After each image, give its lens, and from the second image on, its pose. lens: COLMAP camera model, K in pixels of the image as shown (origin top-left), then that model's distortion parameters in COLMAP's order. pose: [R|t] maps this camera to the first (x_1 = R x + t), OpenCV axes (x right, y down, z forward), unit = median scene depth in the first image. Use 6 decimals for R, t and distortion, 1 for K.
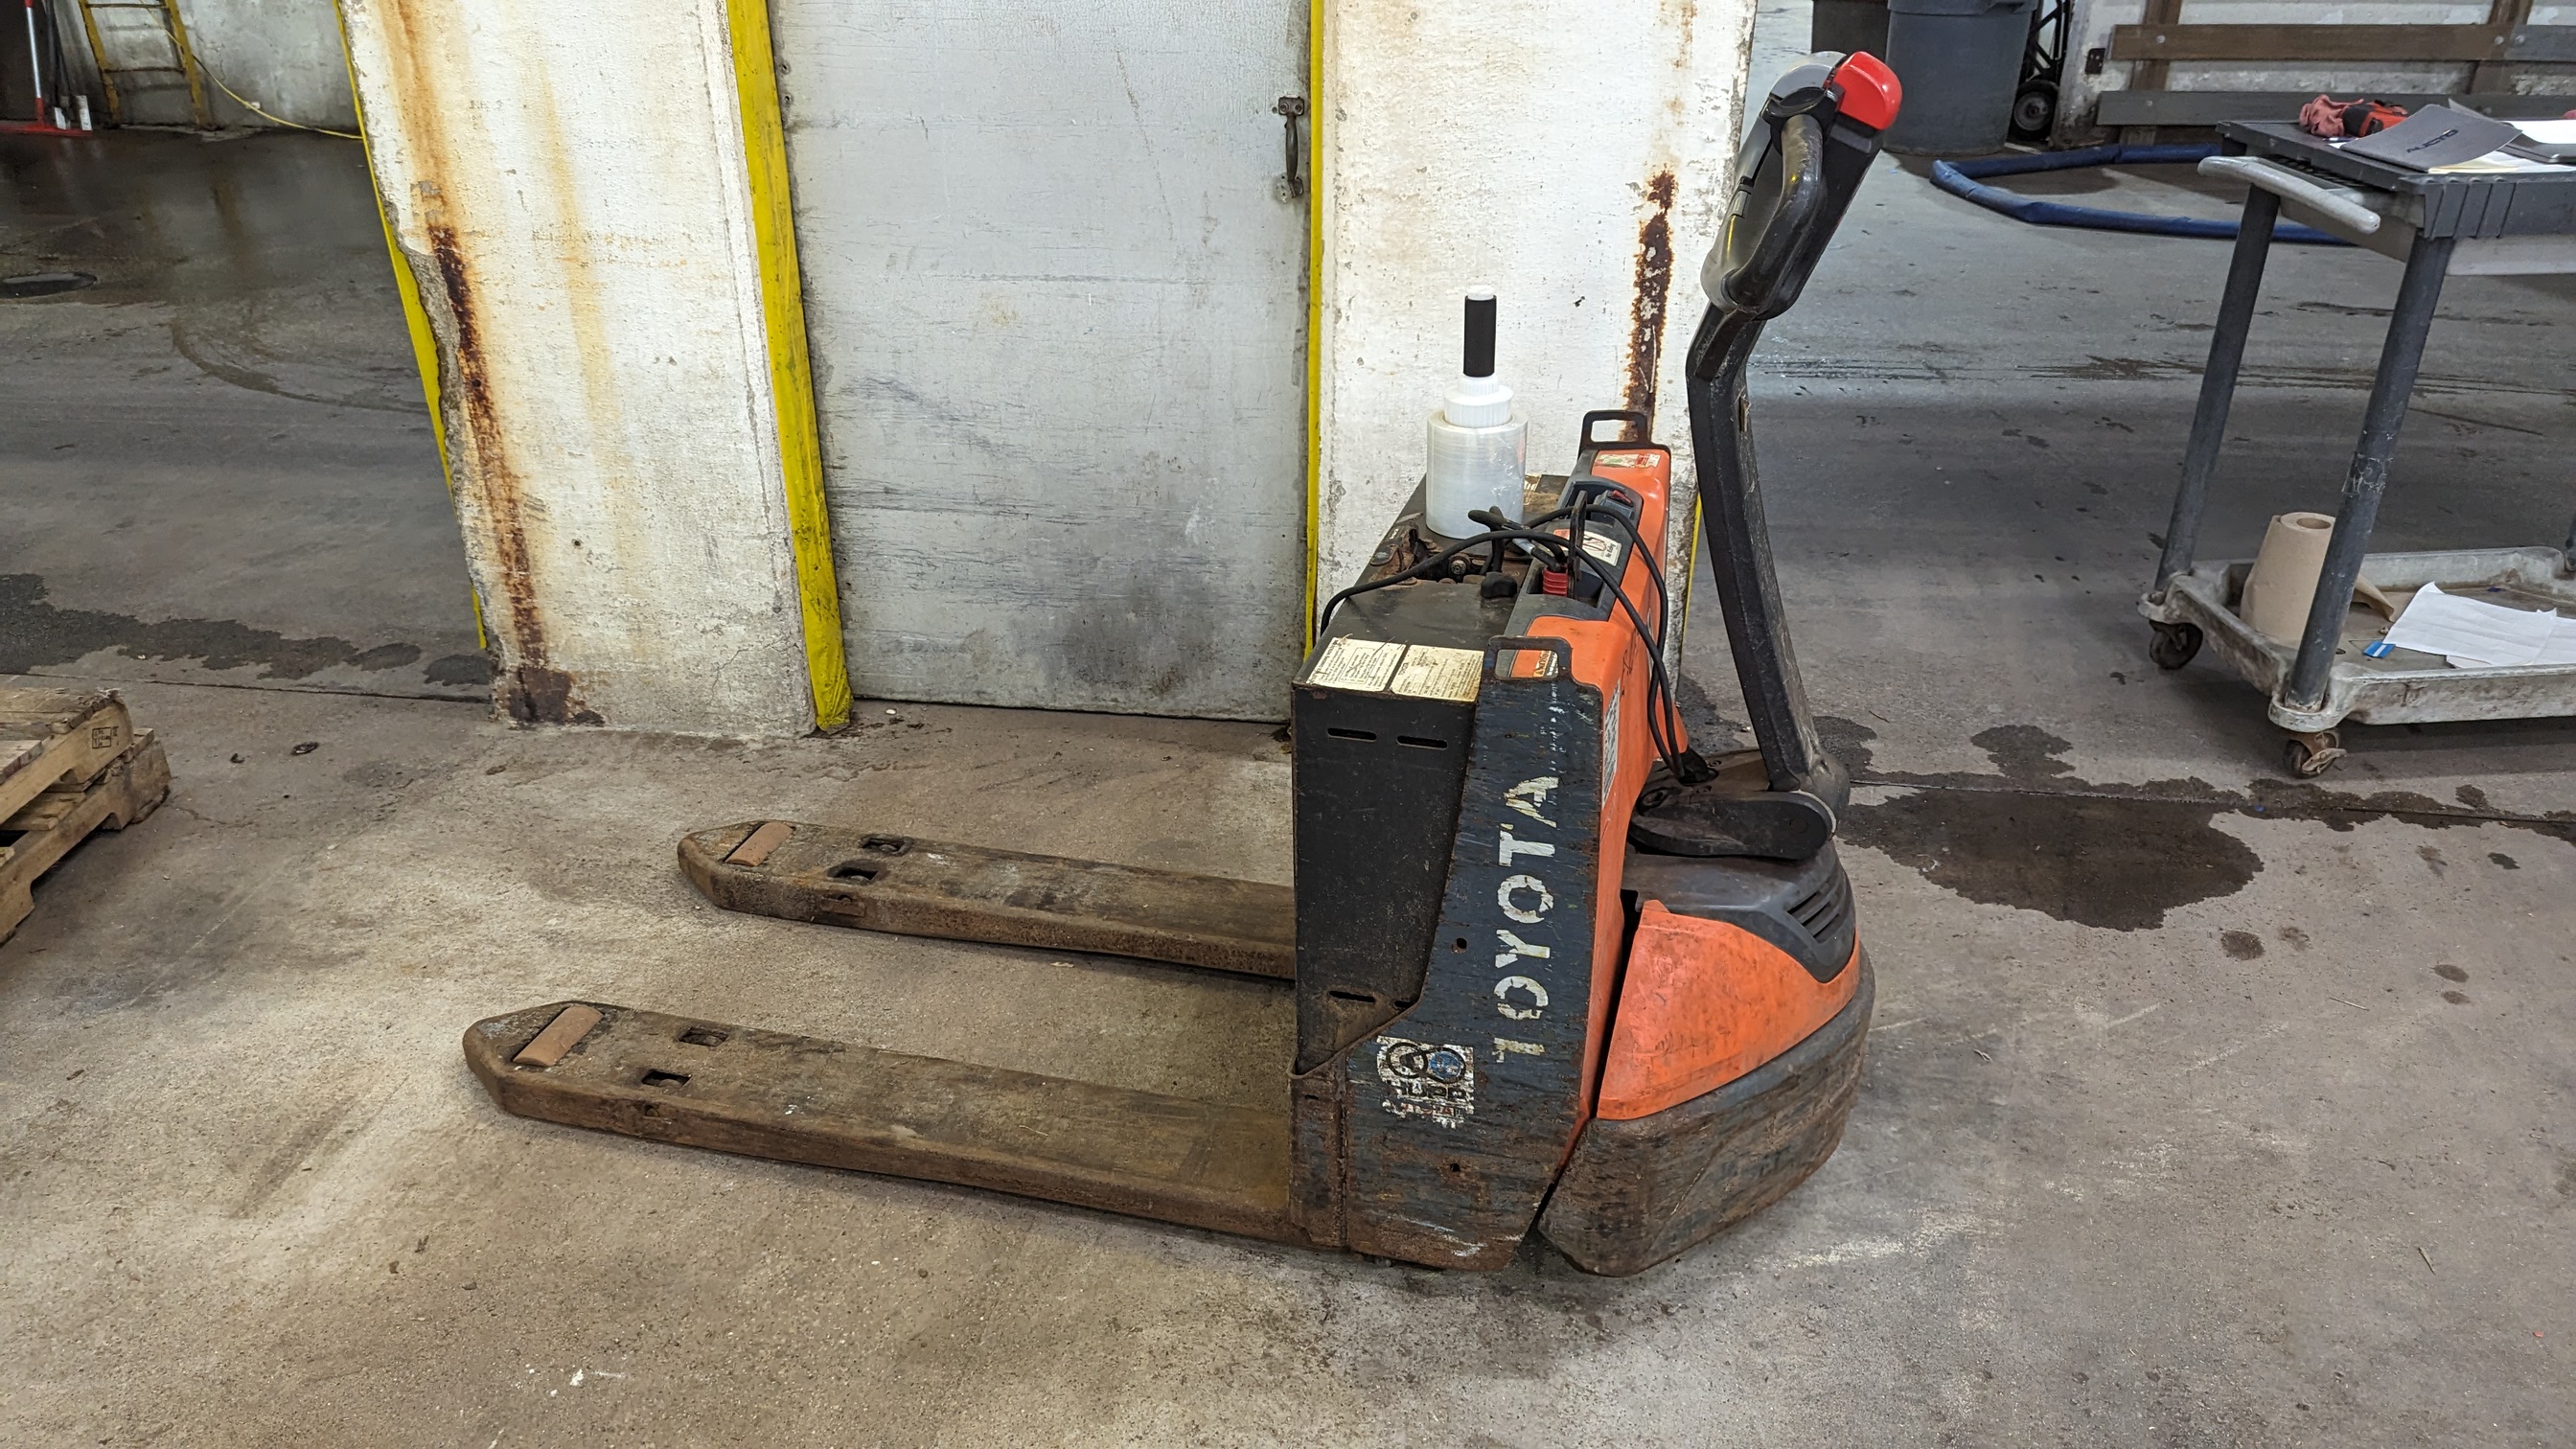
lens RADIAL K [[1838.0, 0, 1279.9], [0, 1838.0, 715.4], [0, 0, 1]] dist [0.031337, -0.042320]
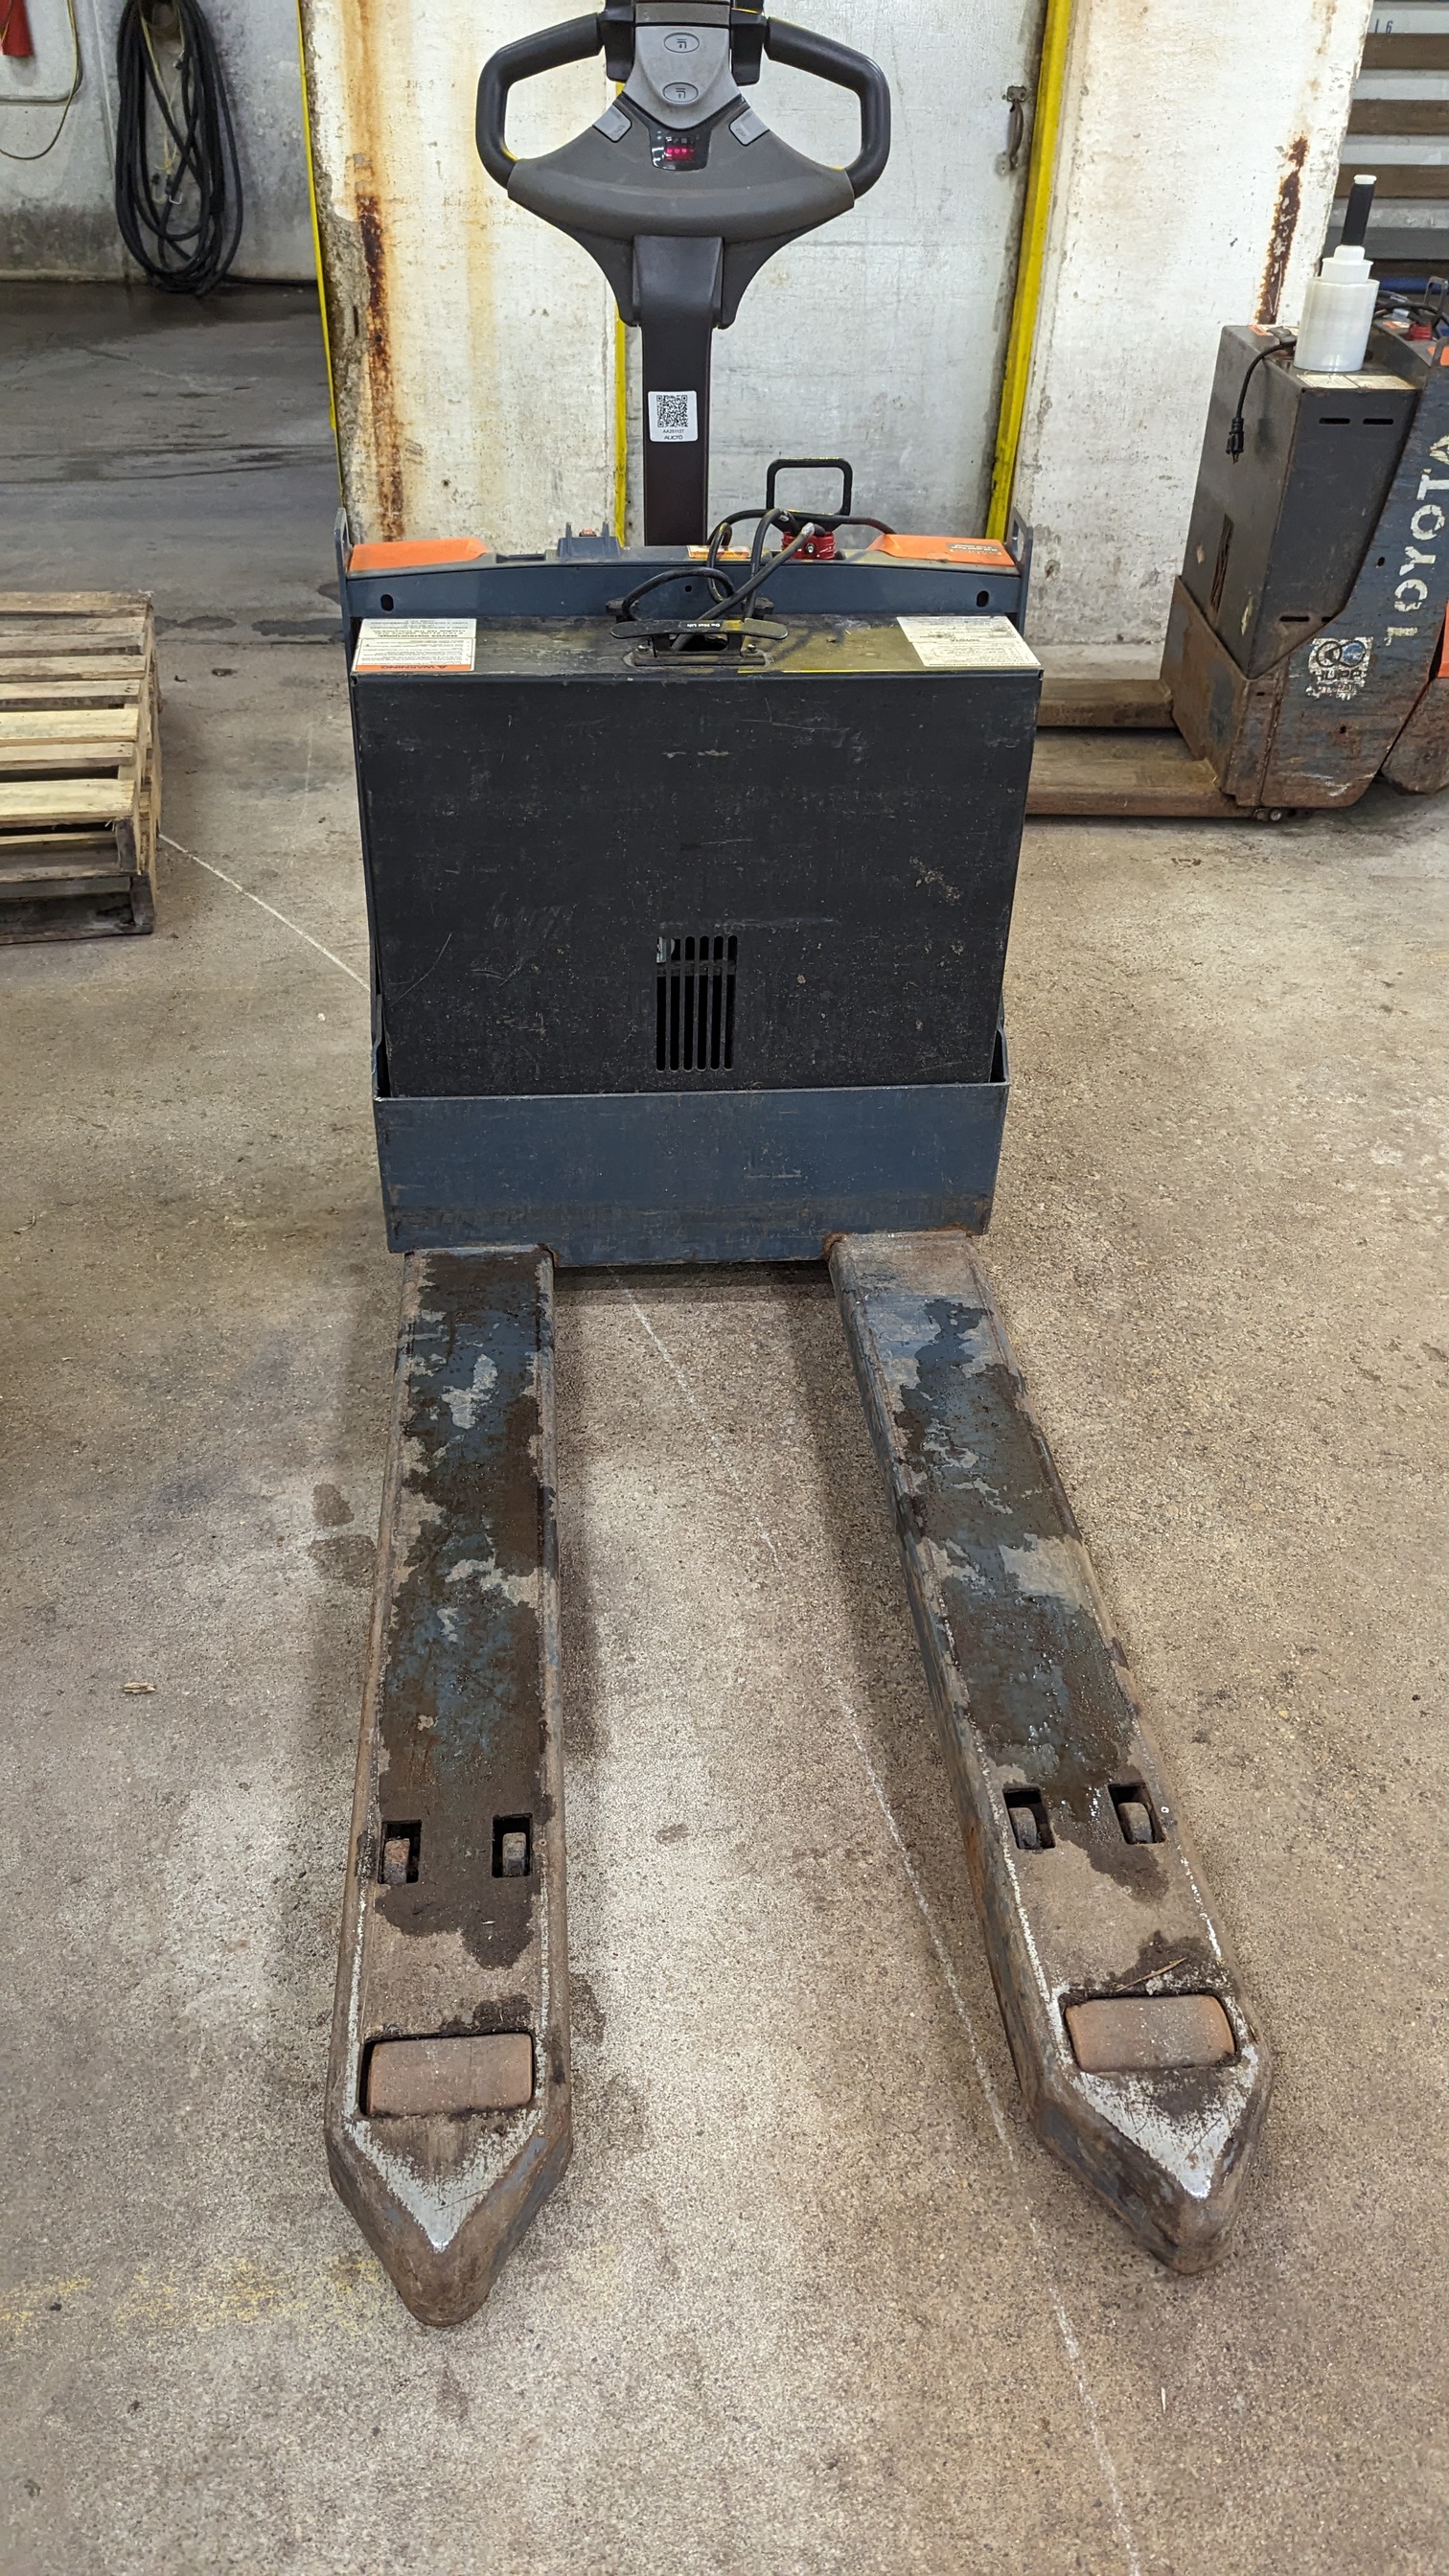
lens RADIAL K [[1838.0, 0, 731.3], [0, 1838.0, 1310.0], [0, 0, 1]] dist [0.031337, -0.042320]
pose [[0.971951, -0.119544, 0.202535, -0.561649], [0.082511, 0.979769, 0.182330, 0.270458], [-0.220234, -0.160504, 0.962151, -0.386159]]
